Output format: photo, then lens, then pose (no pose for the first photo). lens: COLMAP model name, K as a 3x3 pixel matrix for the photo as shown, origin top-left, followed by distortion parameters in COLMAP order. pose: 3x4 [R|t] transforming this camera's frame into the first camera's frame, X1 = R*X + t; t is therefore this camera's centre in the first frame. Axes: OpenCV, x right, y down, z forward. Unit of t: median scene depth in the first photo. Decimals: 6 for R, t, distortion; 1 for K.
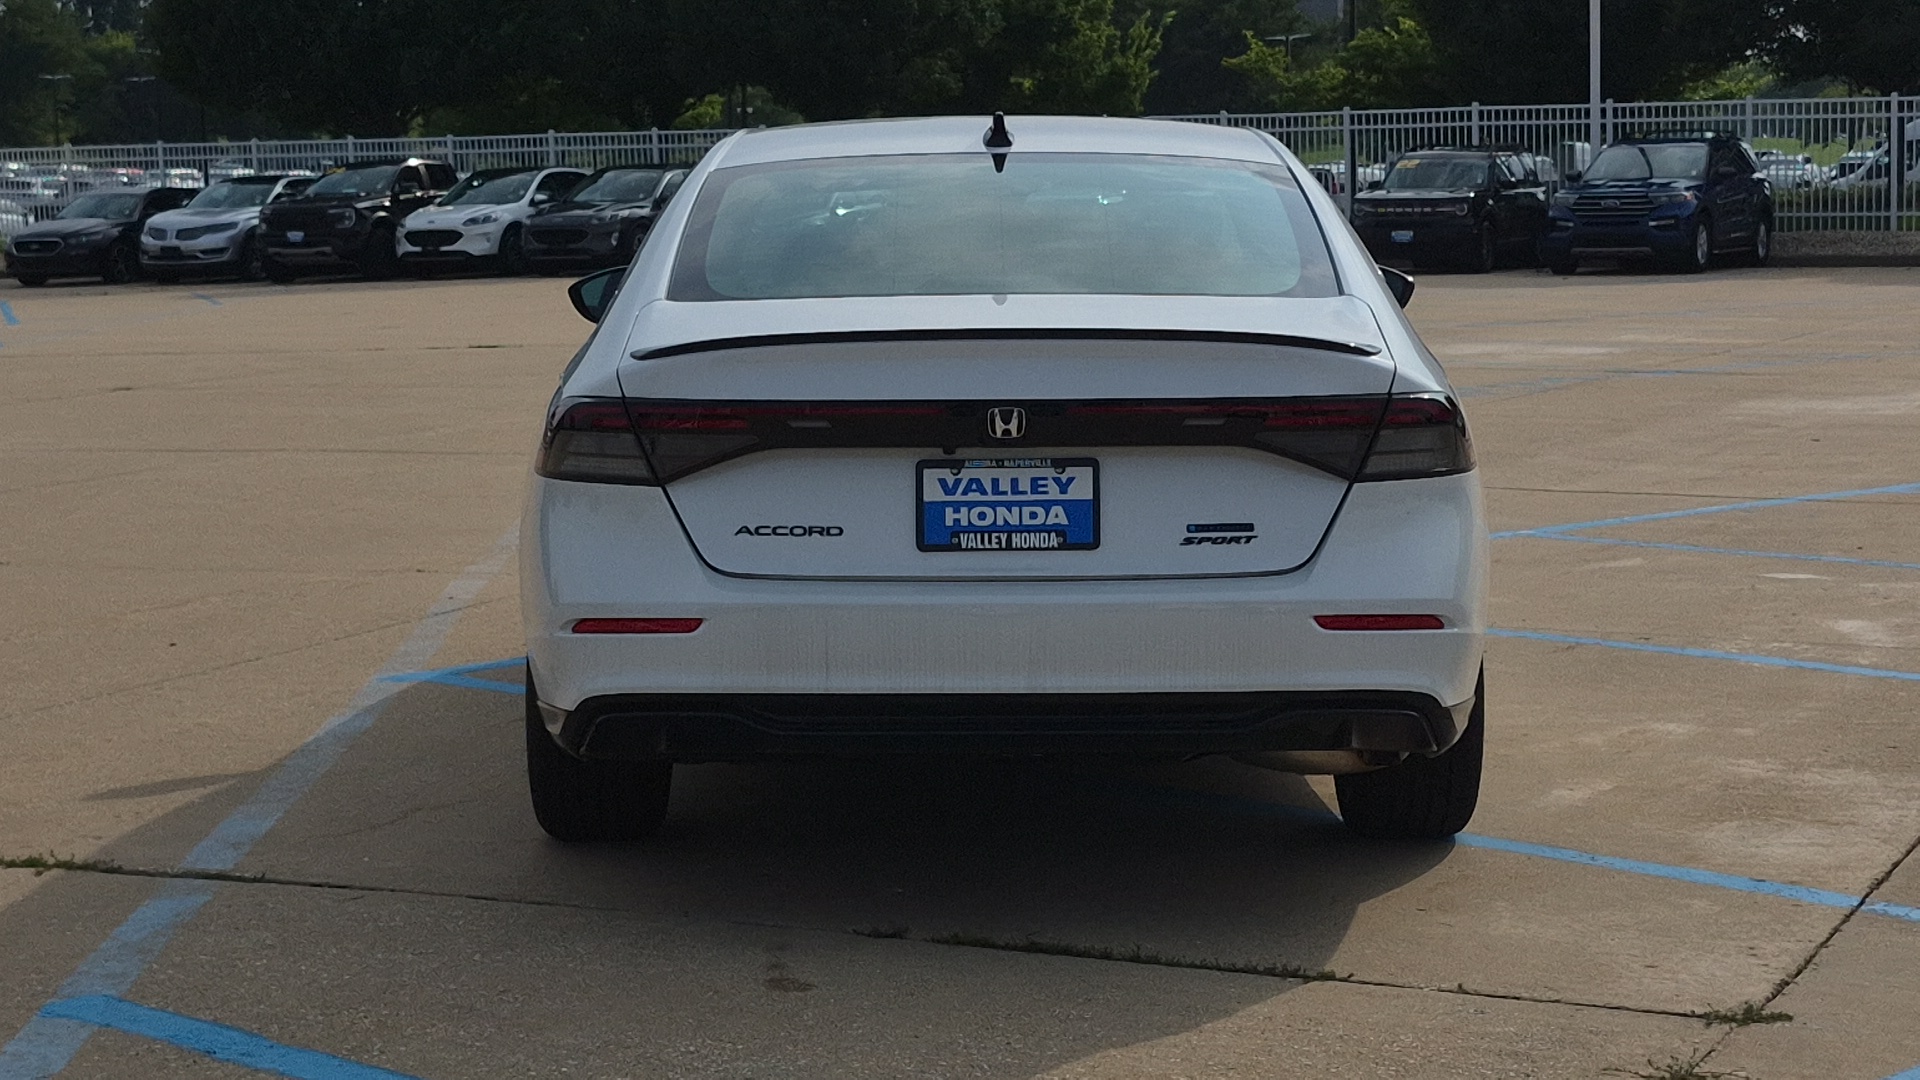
lens RADIAL K [[3132.8, 0, 974.2], [0, 3132.8, 538.4], [0, 0, 1]] dist [0.171369, 0.000000]
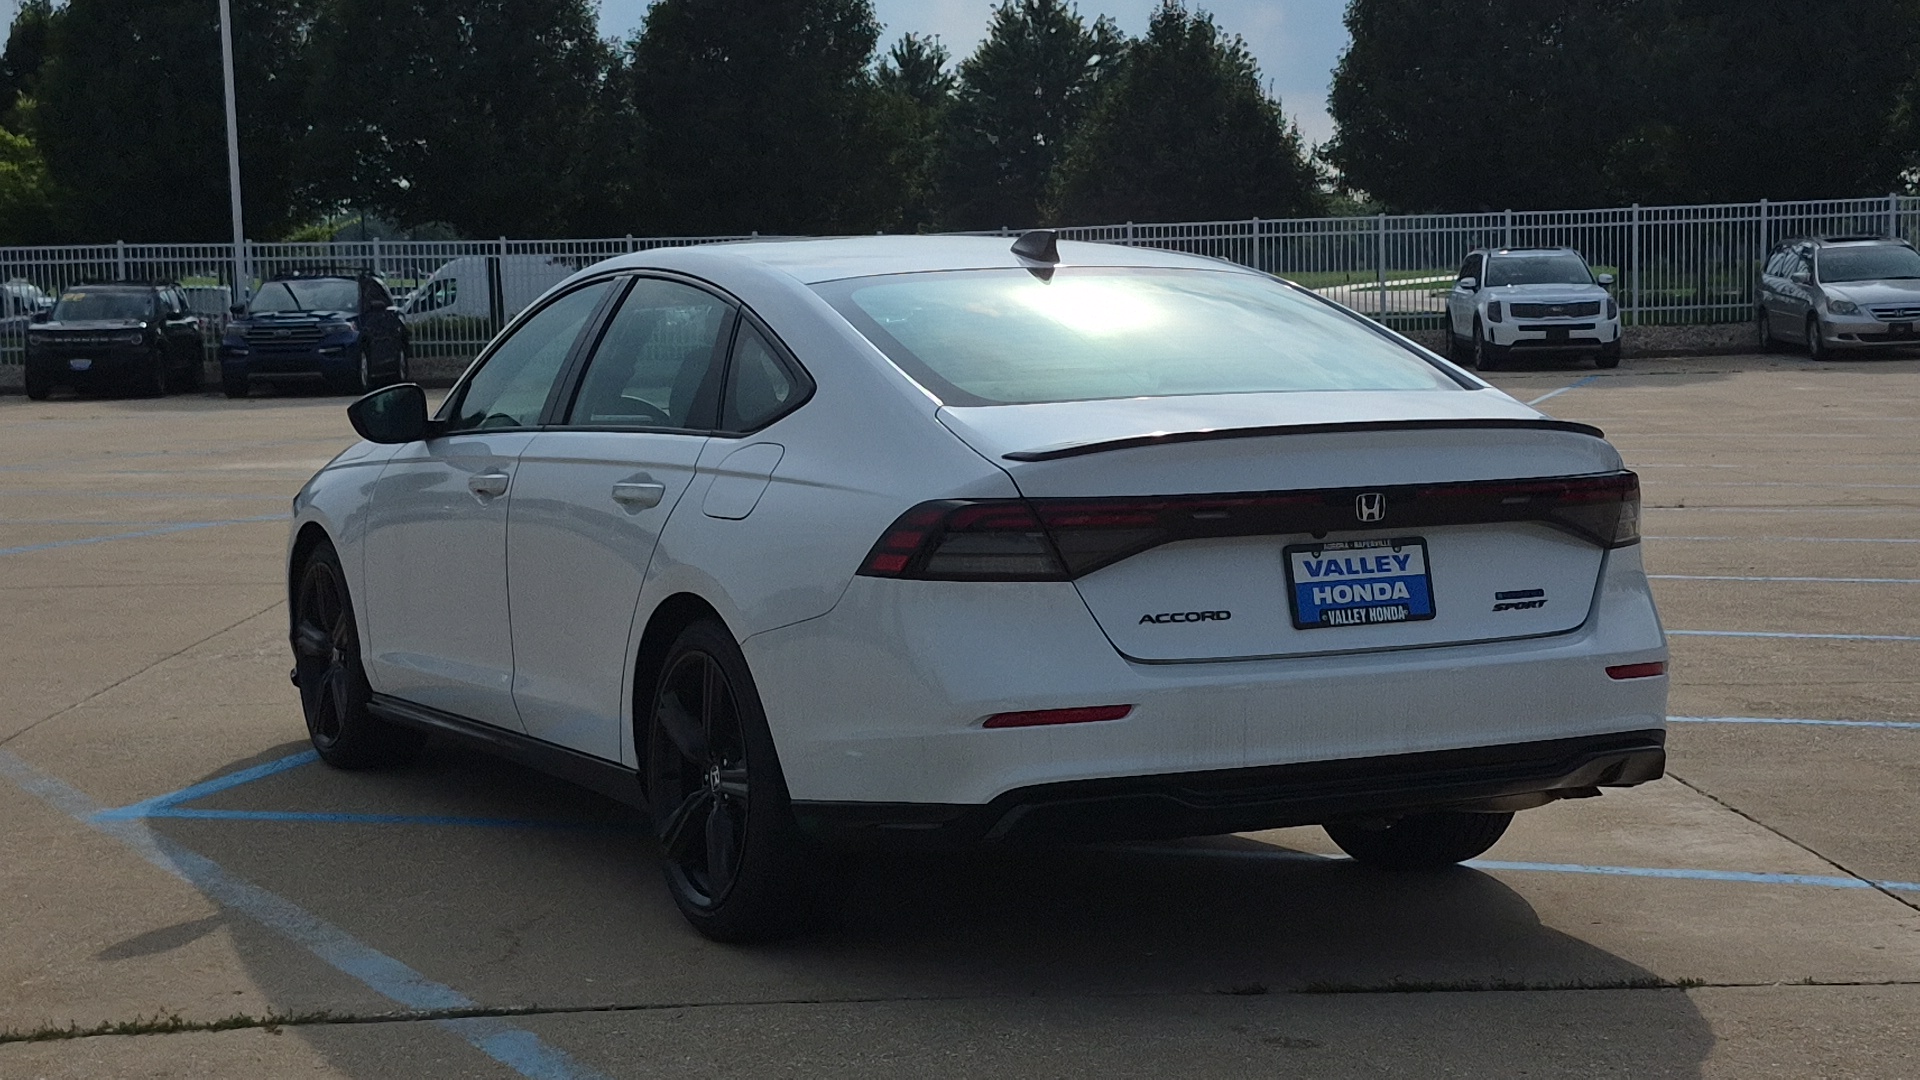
lens RADIAL K [[2834.6, 0, 952.4], [0, 2834.6, 534.1], [0, 0, 1]] dist [0.093432, 0.000000]
pose [[0.904075, -0.040829, 0.425420, -0.537475], [0.055720, 0.998190, -0.022613, -0.013159], [-0.423727, 0.044149, 0.904713, 0.164697]]
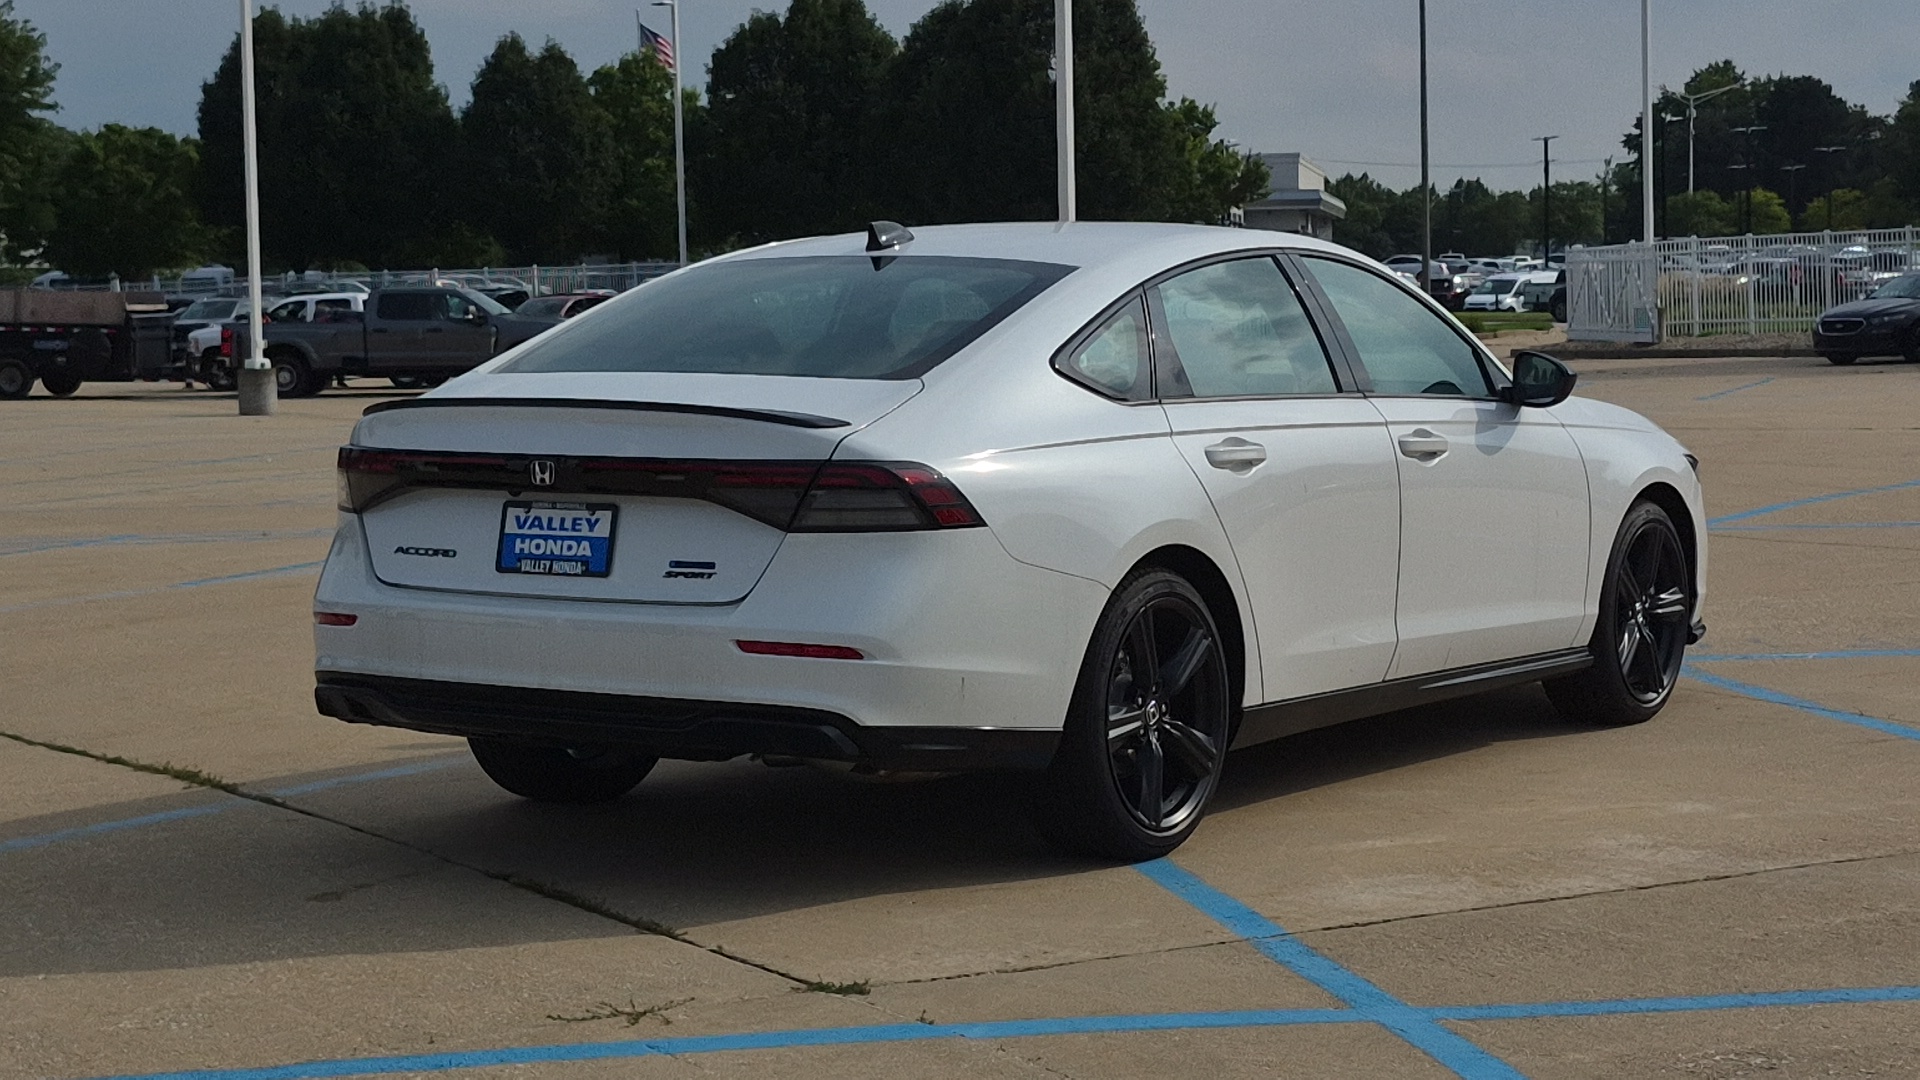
lens RADIAL K [[3132.8, 0, 953.2], [0, 3132.8, 545.6], [0, 0, 1]] dist [0.171369, 0.000000]
pose [[0.839965, 0.042693, -0.540958, 0.824699], [-0.056558, 0.998358, -0.009028, -0.005519], [0.539685, 0.038179, 0.841001, 0.027889]]
